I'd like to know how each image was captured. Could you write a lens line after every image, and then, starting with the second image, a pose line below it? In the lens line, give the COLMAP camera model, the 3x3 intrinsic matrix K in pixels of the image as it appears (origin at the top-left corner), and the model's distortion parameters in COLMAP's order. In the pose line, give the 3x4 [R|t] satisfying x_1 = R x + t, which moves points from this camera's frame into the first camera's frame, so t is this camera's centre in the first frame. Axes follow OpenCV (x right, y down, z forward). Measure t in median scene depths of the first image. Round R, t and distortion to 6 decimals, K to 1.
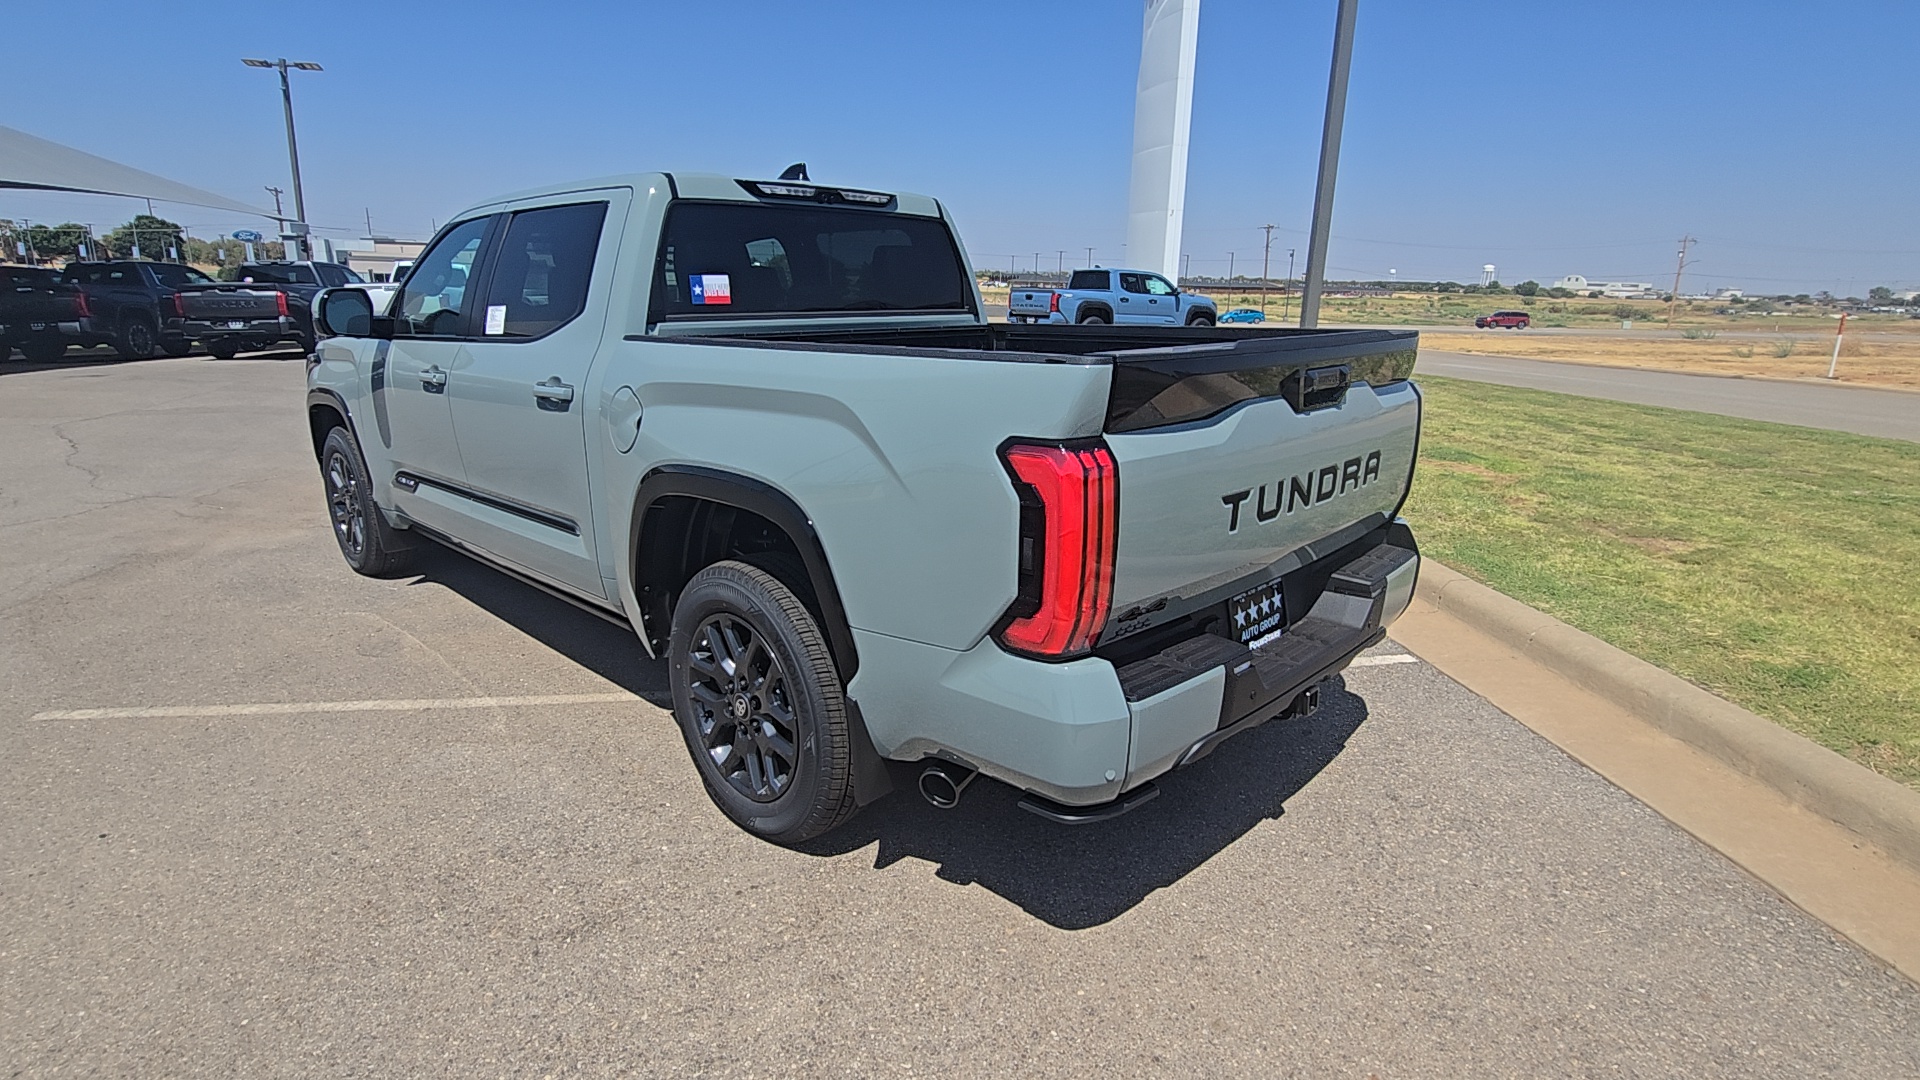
lens RADIAL K [[971.4, 0, 952.5], [0, 971.4, 542.7], [0, 0, 1]] dist [-0.001705, 0.001122]
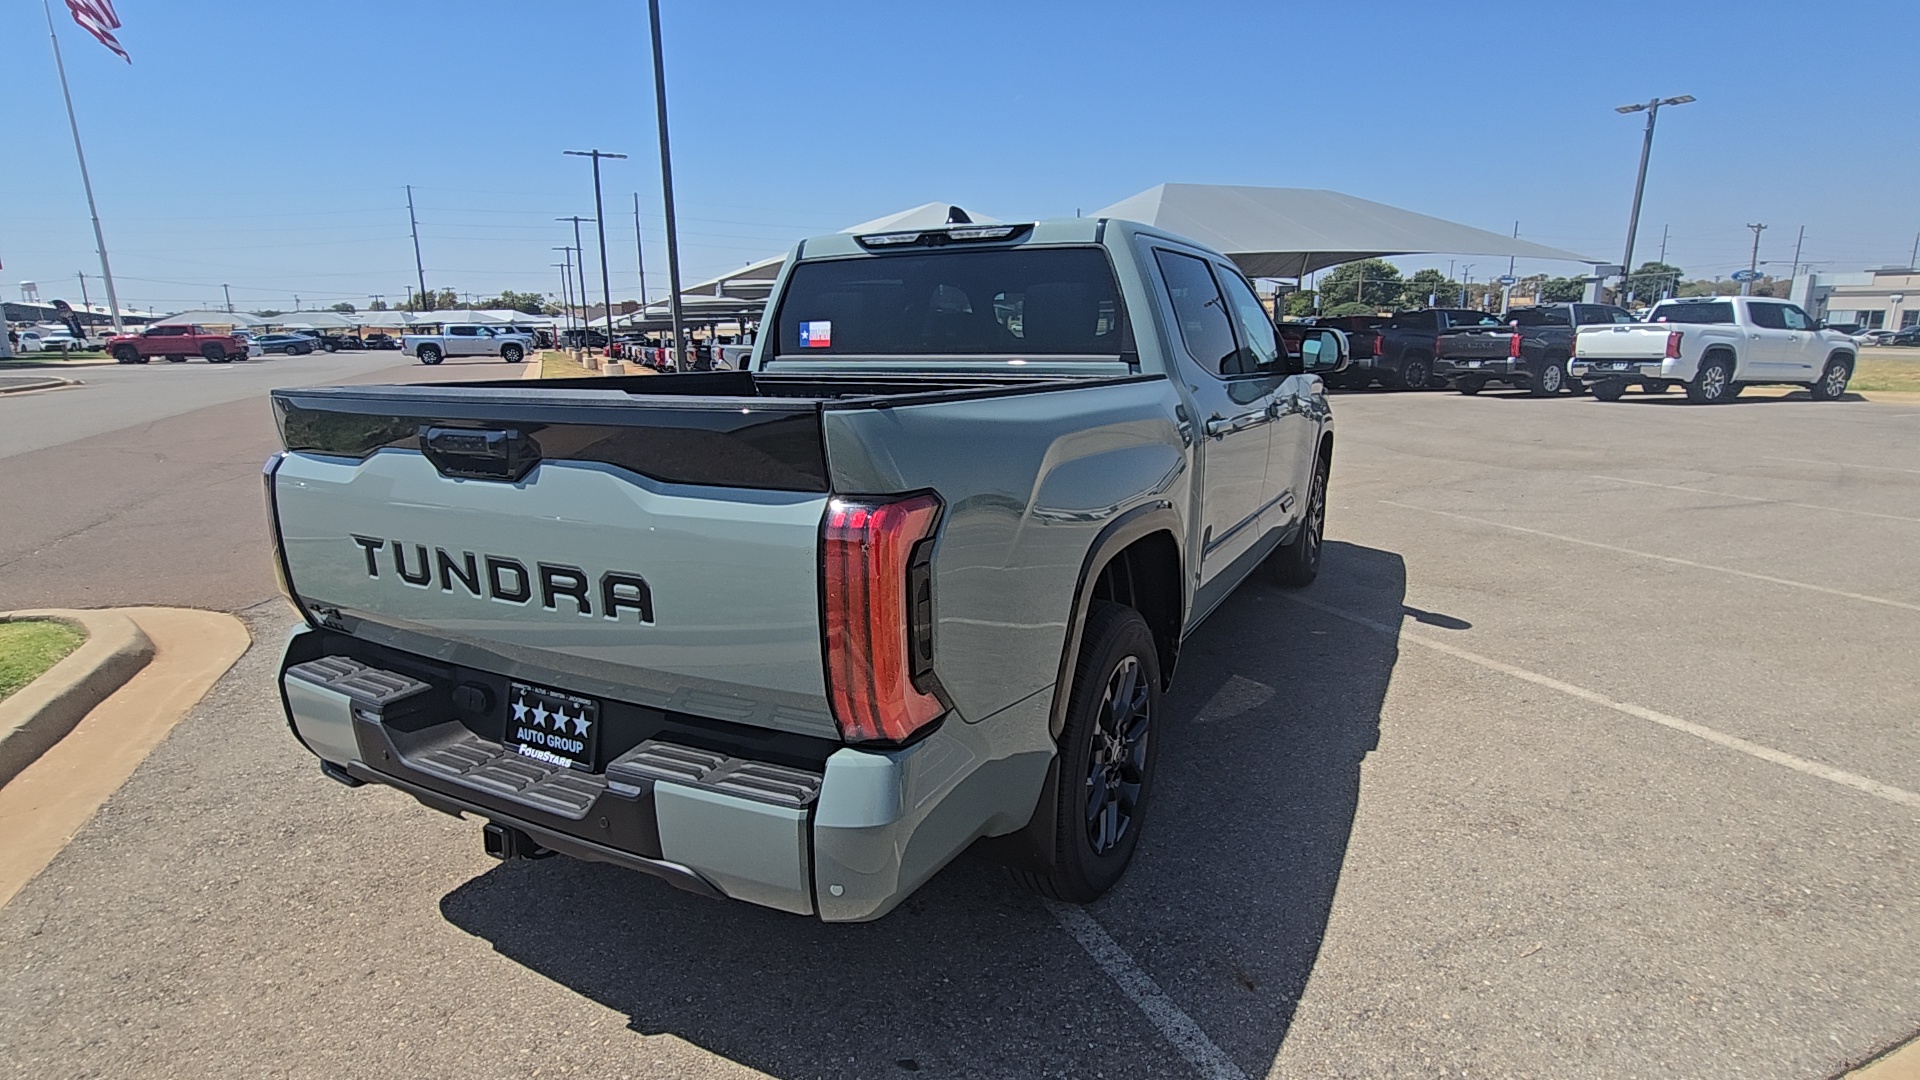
lens RADIAL K [[971.4, 0, 952.5], [0, 971.4, 542.7], [0, 0, 1]] dist [-0.001705, 0.001122]
pose [[0.274003, 0.195457, -0.941658, 0.804266], [-0.233496, 0.963354, 0.132018, -0.182834], [0.932953, 0.183700, 0.309600, 0.722260]]
